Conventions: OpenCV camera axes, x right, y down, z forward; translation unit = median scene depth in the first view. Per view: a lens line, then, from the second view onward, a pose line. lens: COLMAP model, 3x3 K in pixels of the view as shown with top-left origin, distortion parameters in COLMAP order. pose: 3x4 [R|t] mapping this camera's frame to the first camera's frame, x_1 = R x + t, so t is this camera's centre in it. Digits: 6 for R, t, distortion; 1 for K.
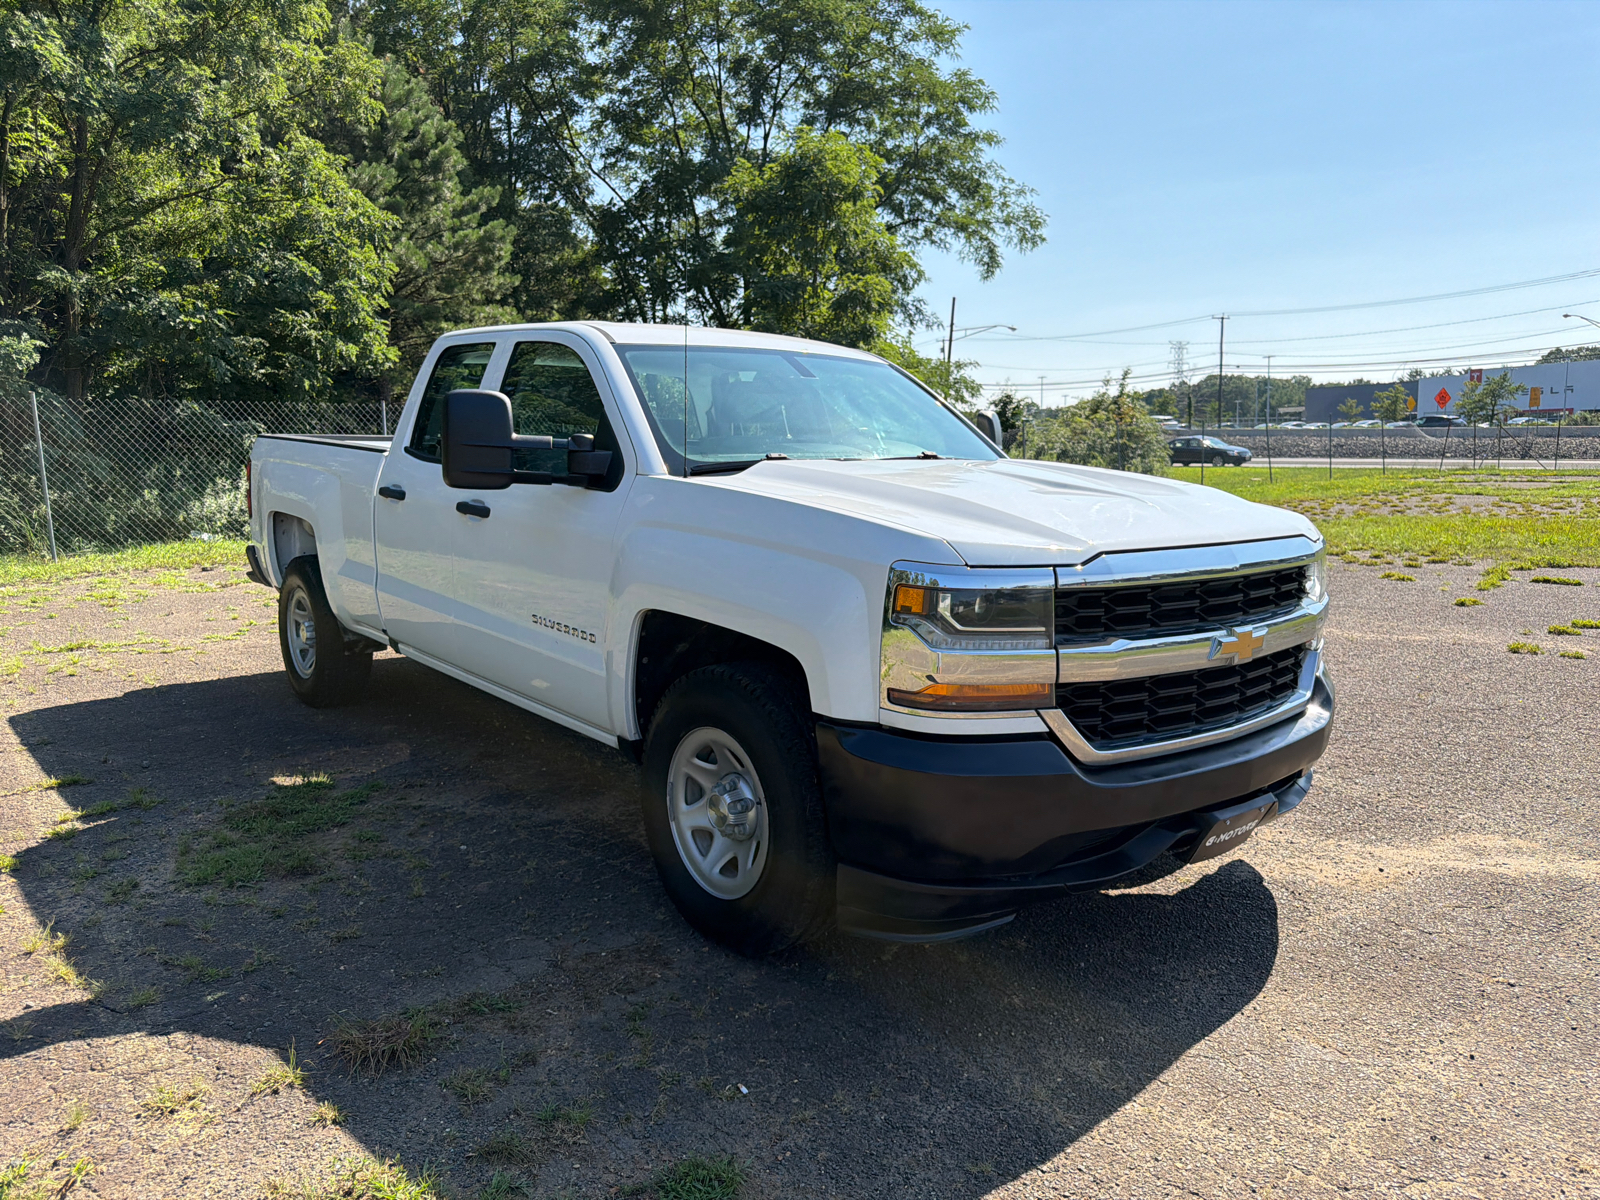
lens RADIAL K [[1134.1, 0, 788.4], [0, 1134.1, 595.1], [0, 0, 1]] dist [0.030159, -0.036778]
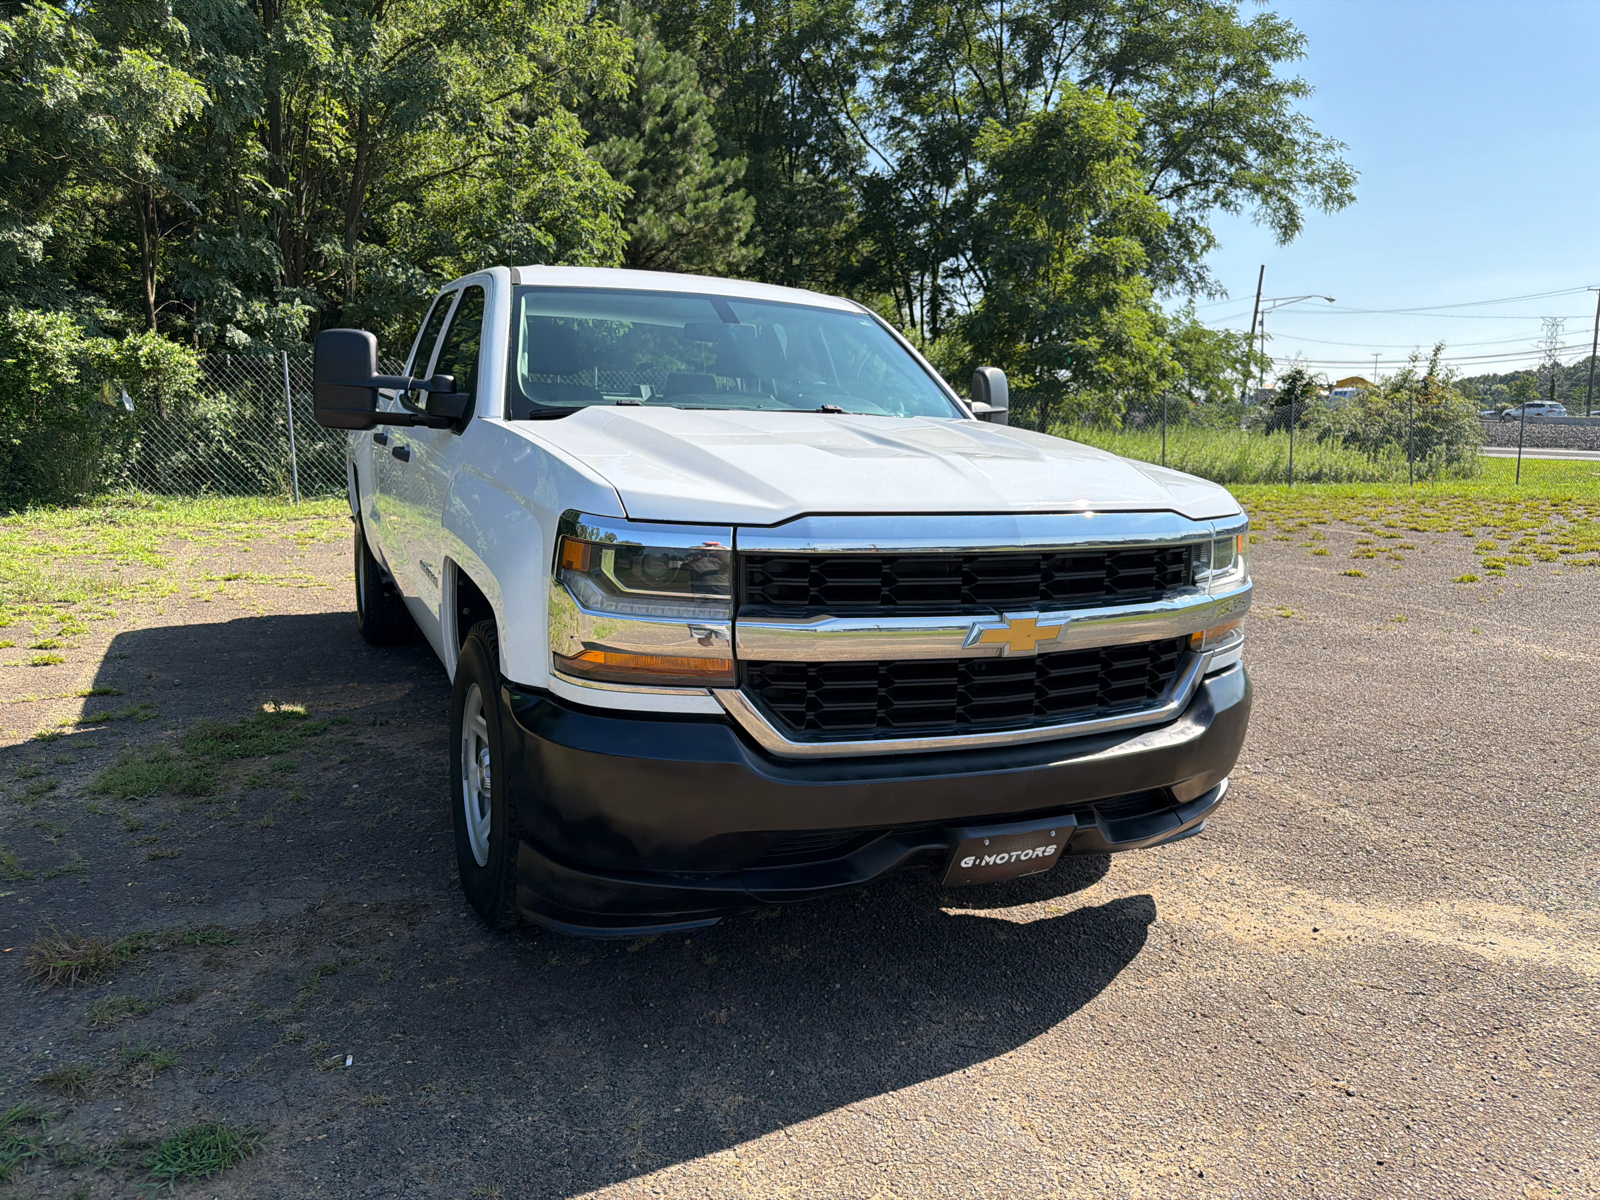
lens RADIAL K [[1134.1, 0, 791.1], [0, 1134.1, 585.4], [0, 0, 1]] dist [0.030159, -0.036778]
pose [[0.967022, 0.060679, -0.247357, 0.081457], [-0.057320, 0.998140, 0.020763, 0.000009], [0.248157, -0.005900, 0.968702, 0.028017]]
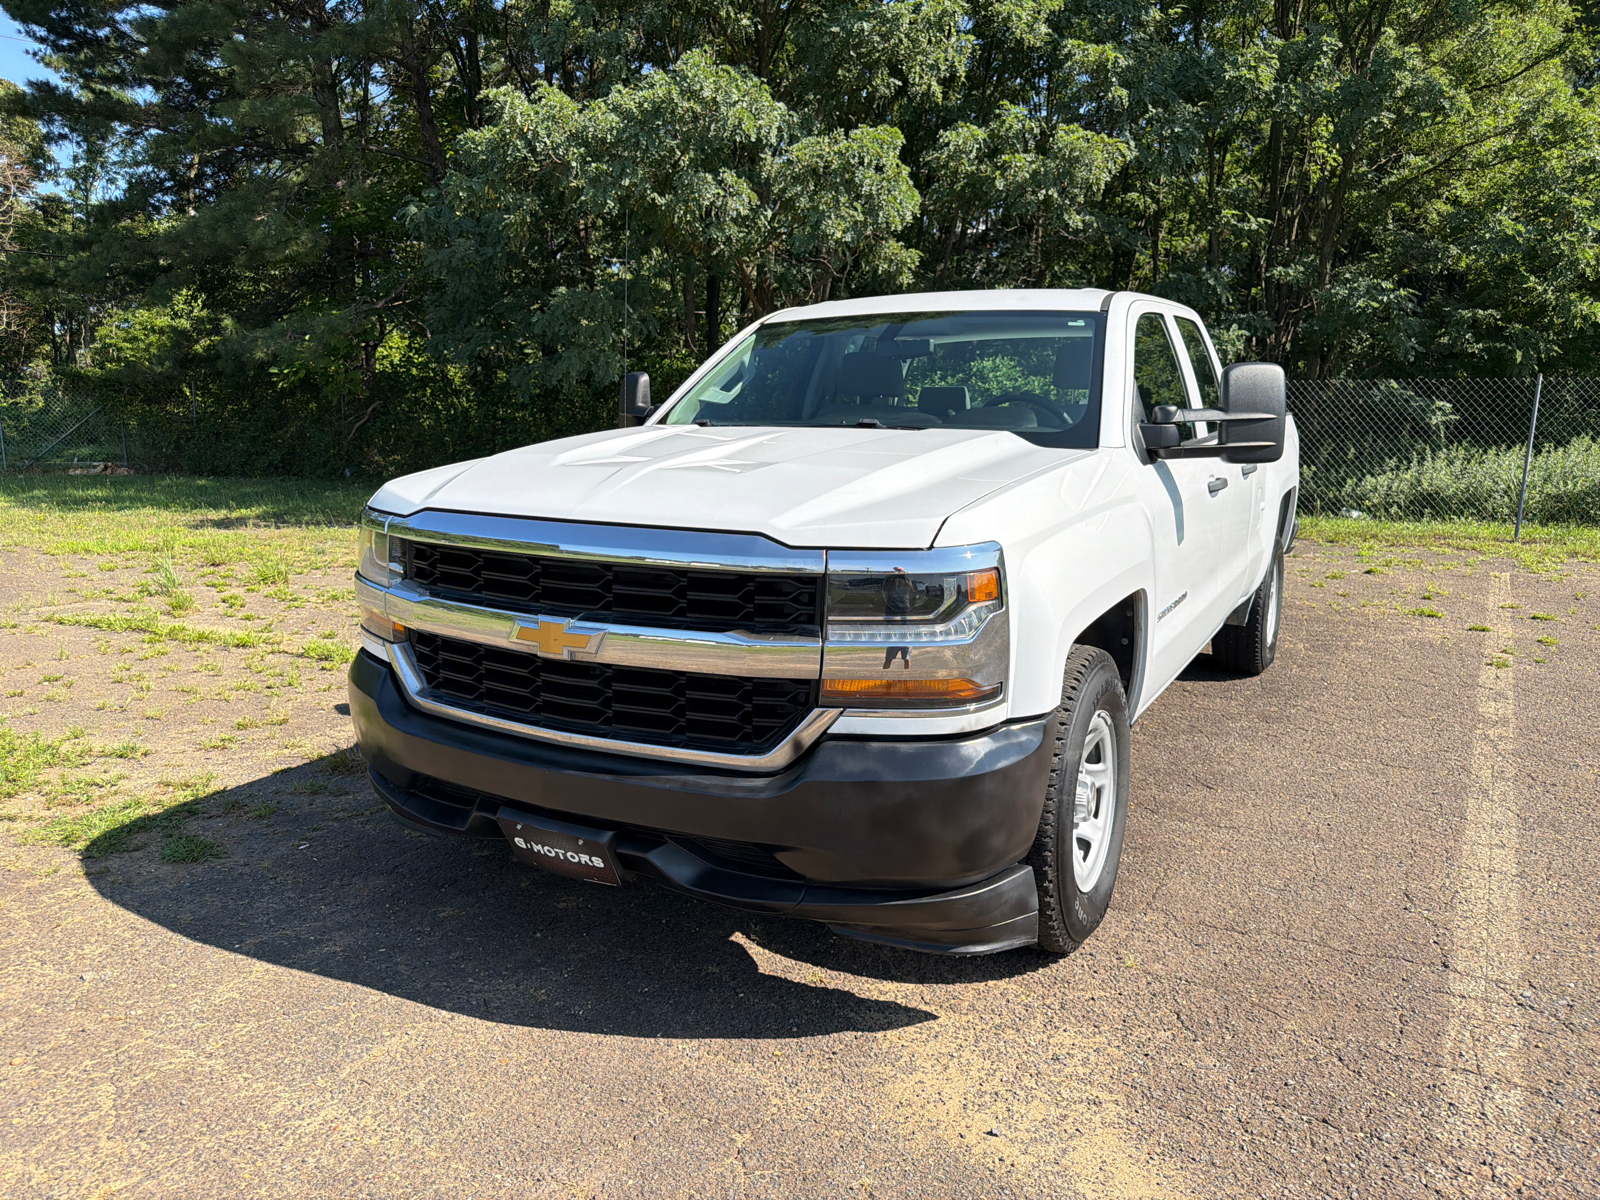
lens RADIAL K [[1134.1, 0, 805.4], [0, 1134.1, 598.7], [0, 0, 1]] dist [0.030159, -0.036778]
pose [[0.366294, 0.146001, -0.918974, 0.232633], [-0.129332, 0.986016, 0.105102, -0.018714], [0.921467, 0.080355, 0.380054, 0.156595]]
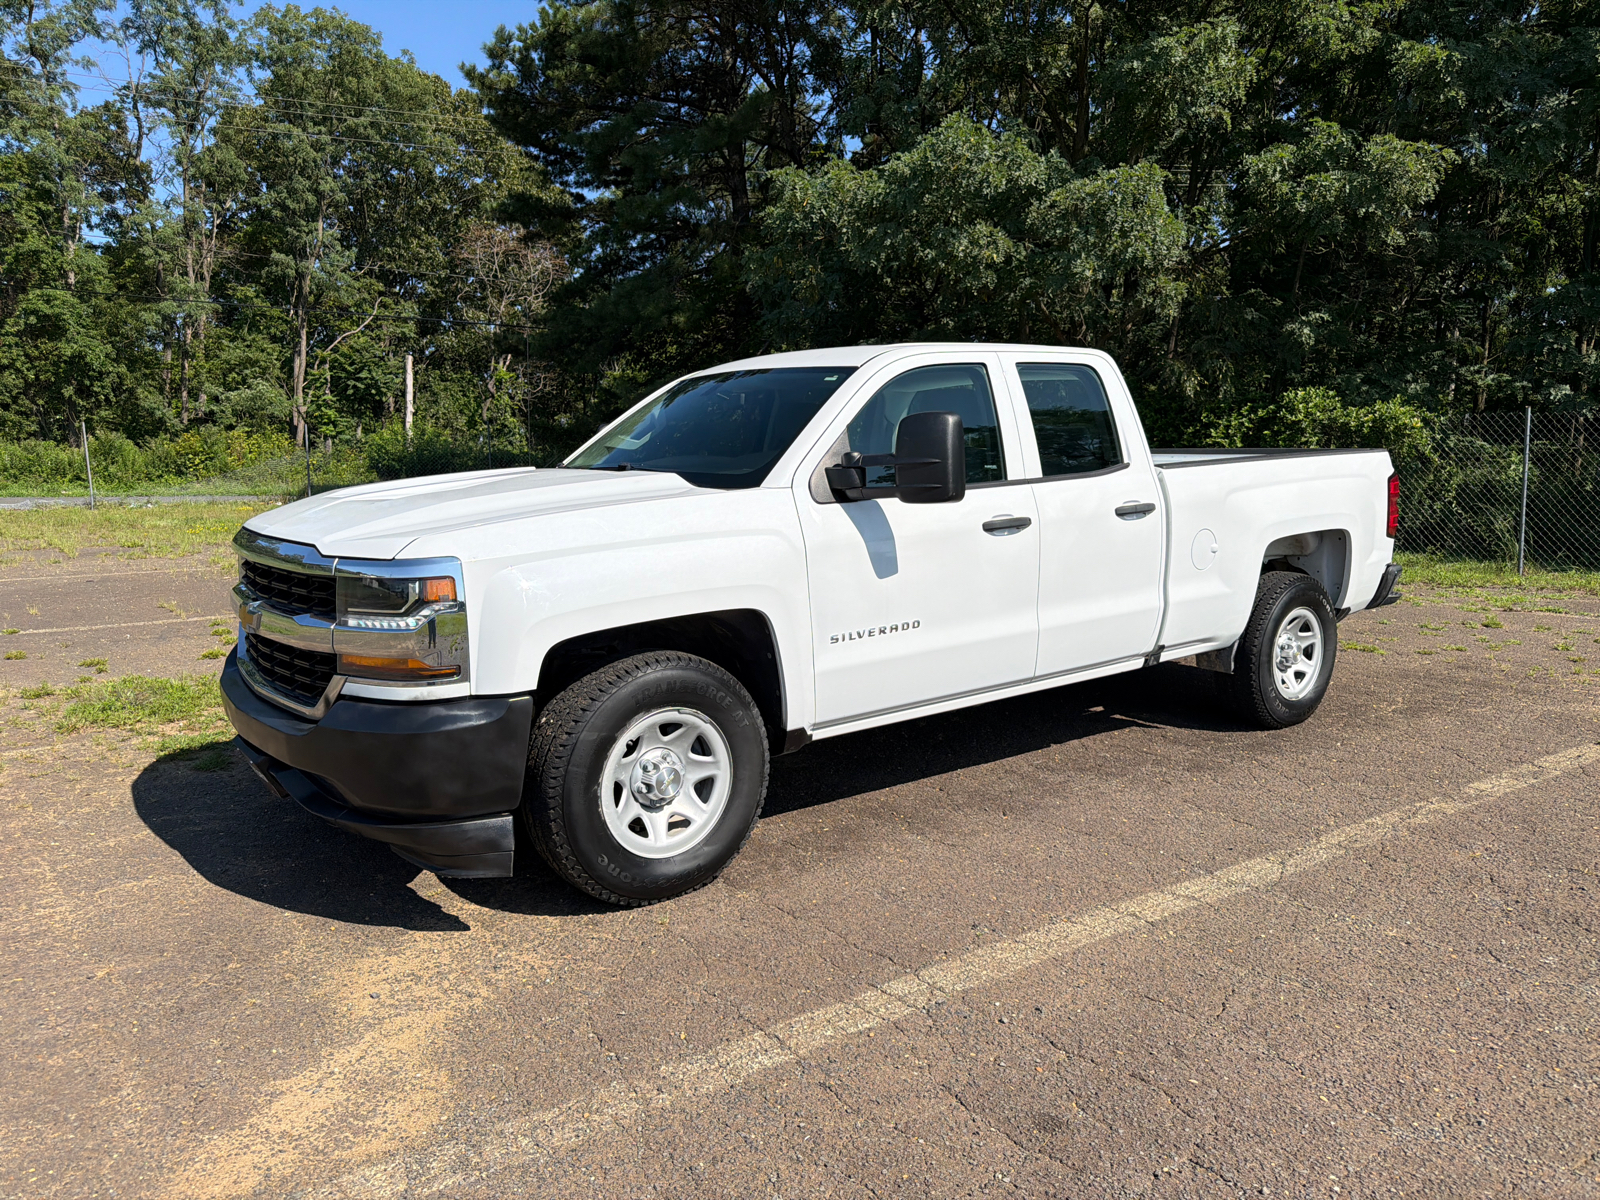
lens RADIAL K [[1134.1, 0, 807.7], [0, 1134.1, 598.1], [0, 0, 1]] dist [0.030159, -0.036778]
pose [[-0.038089, 0.122685, -0.991714, 0.297466], [-0.131283, 0.983218, 0.126676, -0.039941], [0.990613, 0.135020, -0.021343, 0.301666]]
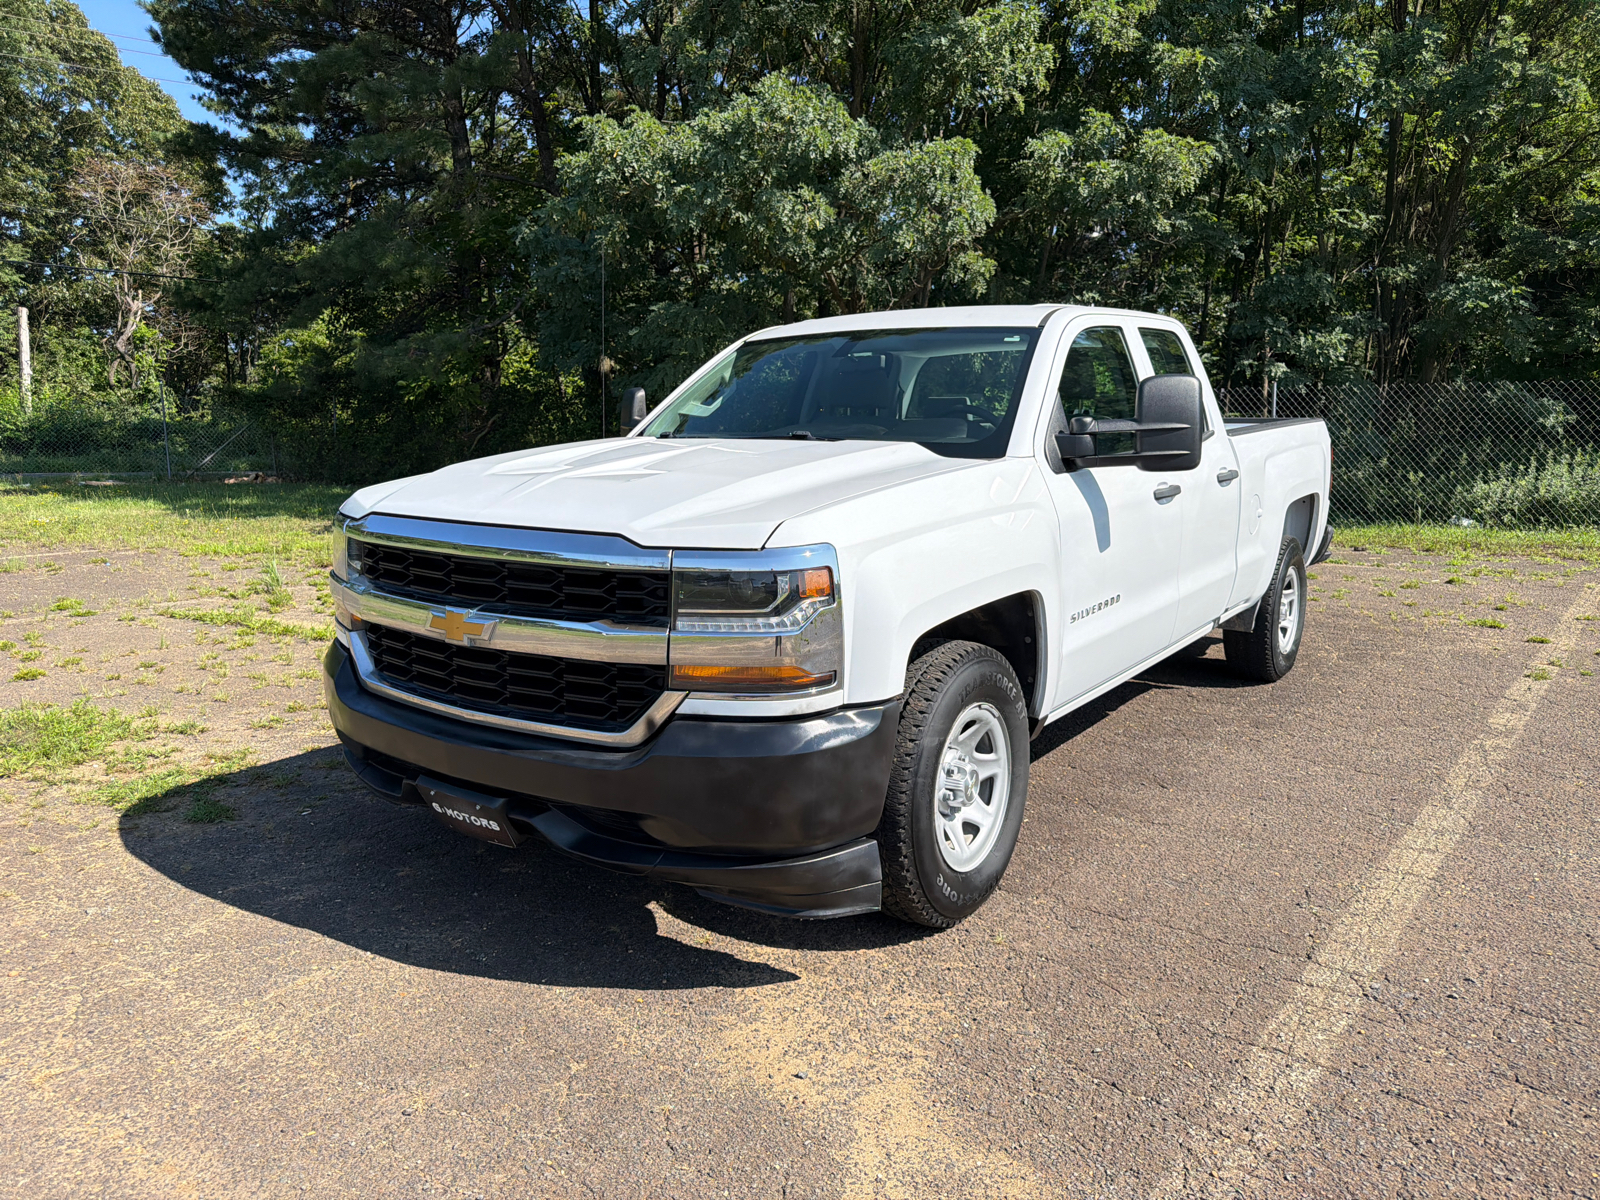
lens RADIAL K [[1134.1, 0, 806.6], [0, 1134.1, 594.2], [0, 0, 1]] dist [0.030159, -0.036778]
pose [[0.255359, 0.139495, -0.956730, 0.261386], [-0.126818, 0.985820, 0.109887, -0.024071], [0.958493, 0.093270, 0.269429, 0.189101]]
